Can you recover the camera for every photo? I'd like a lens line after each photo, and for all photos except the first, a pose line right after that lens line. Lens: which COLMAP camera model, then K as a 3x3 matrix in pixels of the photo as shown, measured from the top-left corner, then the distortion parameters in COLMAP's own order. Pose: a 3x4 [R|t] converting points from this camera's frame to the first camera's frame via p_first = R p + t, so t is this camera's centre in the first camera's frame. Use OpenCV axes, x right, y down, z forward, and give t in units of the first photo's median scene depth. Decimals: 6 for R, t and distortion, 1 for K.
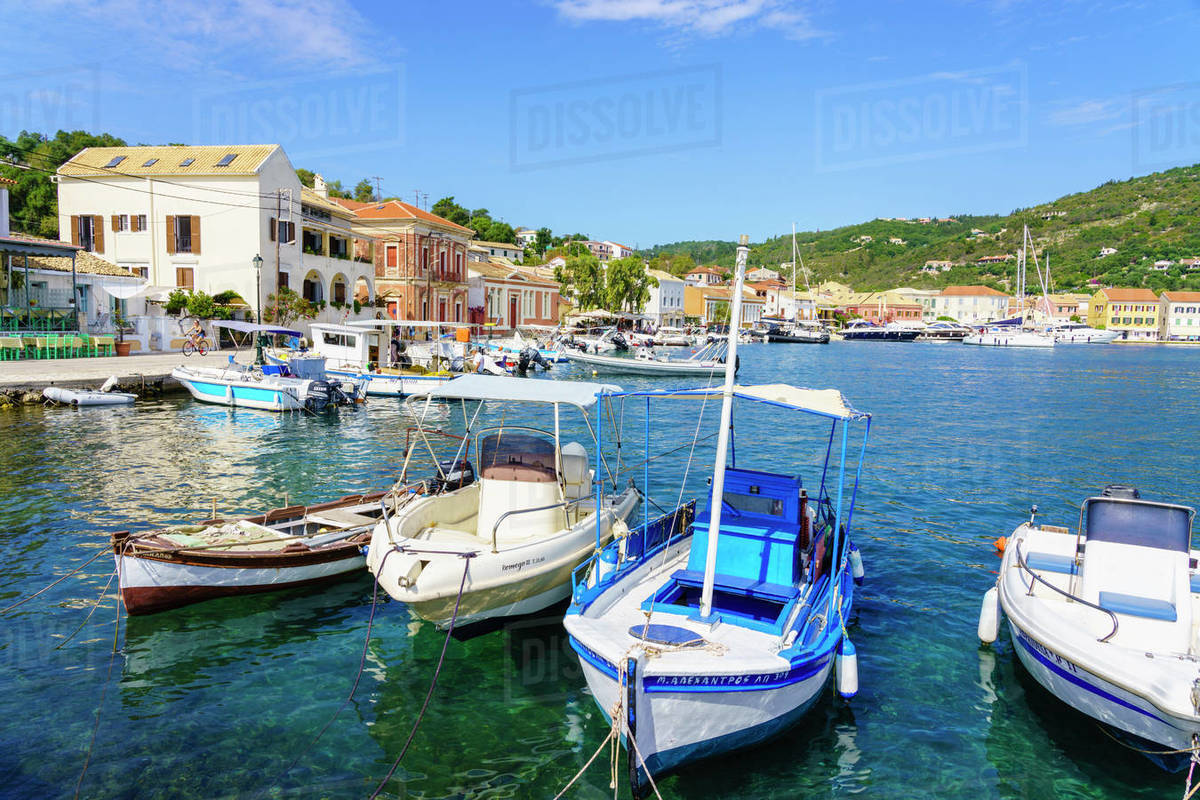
lens RADIAL K [[1159.4, 0, 600.0], [0, 1159.4, 400.0], [0, 0, 1]] dist [0.011366, 0.007770]
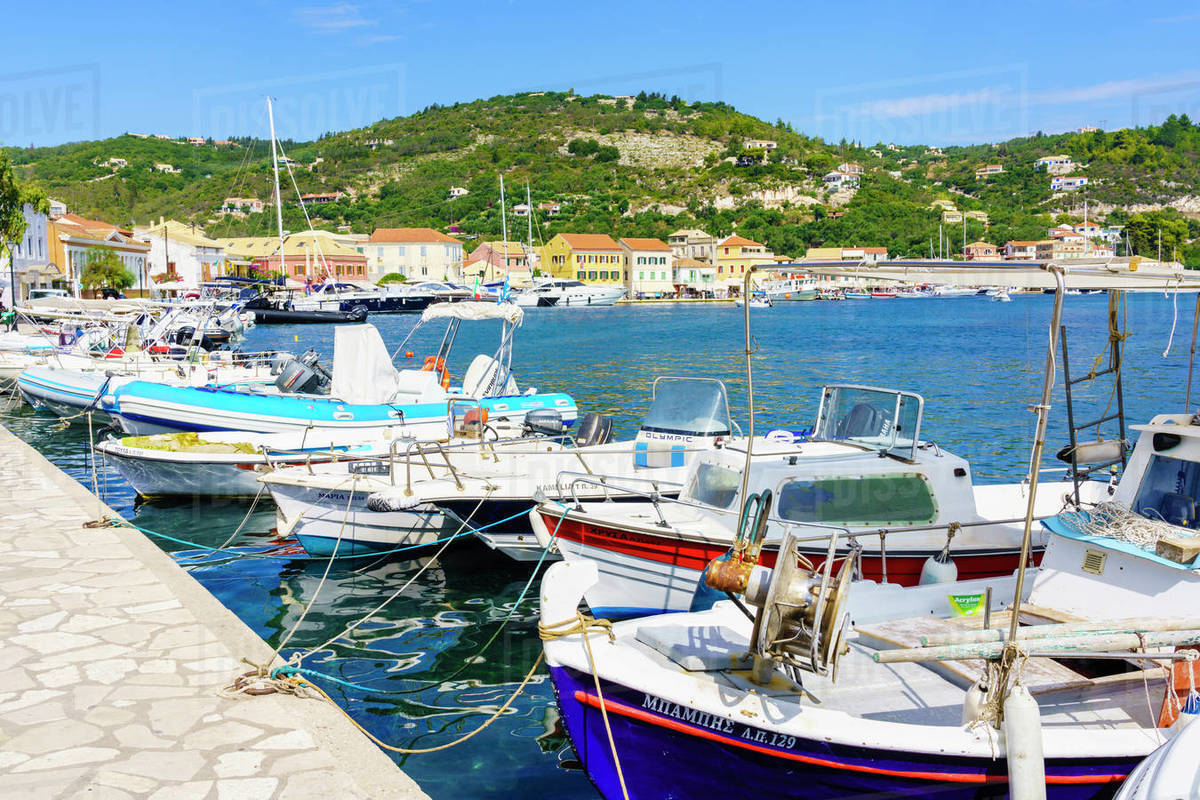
lens RADIAL K [[1159.4, 0, 600.0], [0, 1159.4, 400.0], [0, 0, 1]] dist [0.011366, 0.007770]
pose [[0.667956, -0.095396, 0.738061, -0.097633], [0.075433, 0.995321, 0.060379, -0.025681], [-0.740368, 0.015344, 0.672027, 0.386451]]
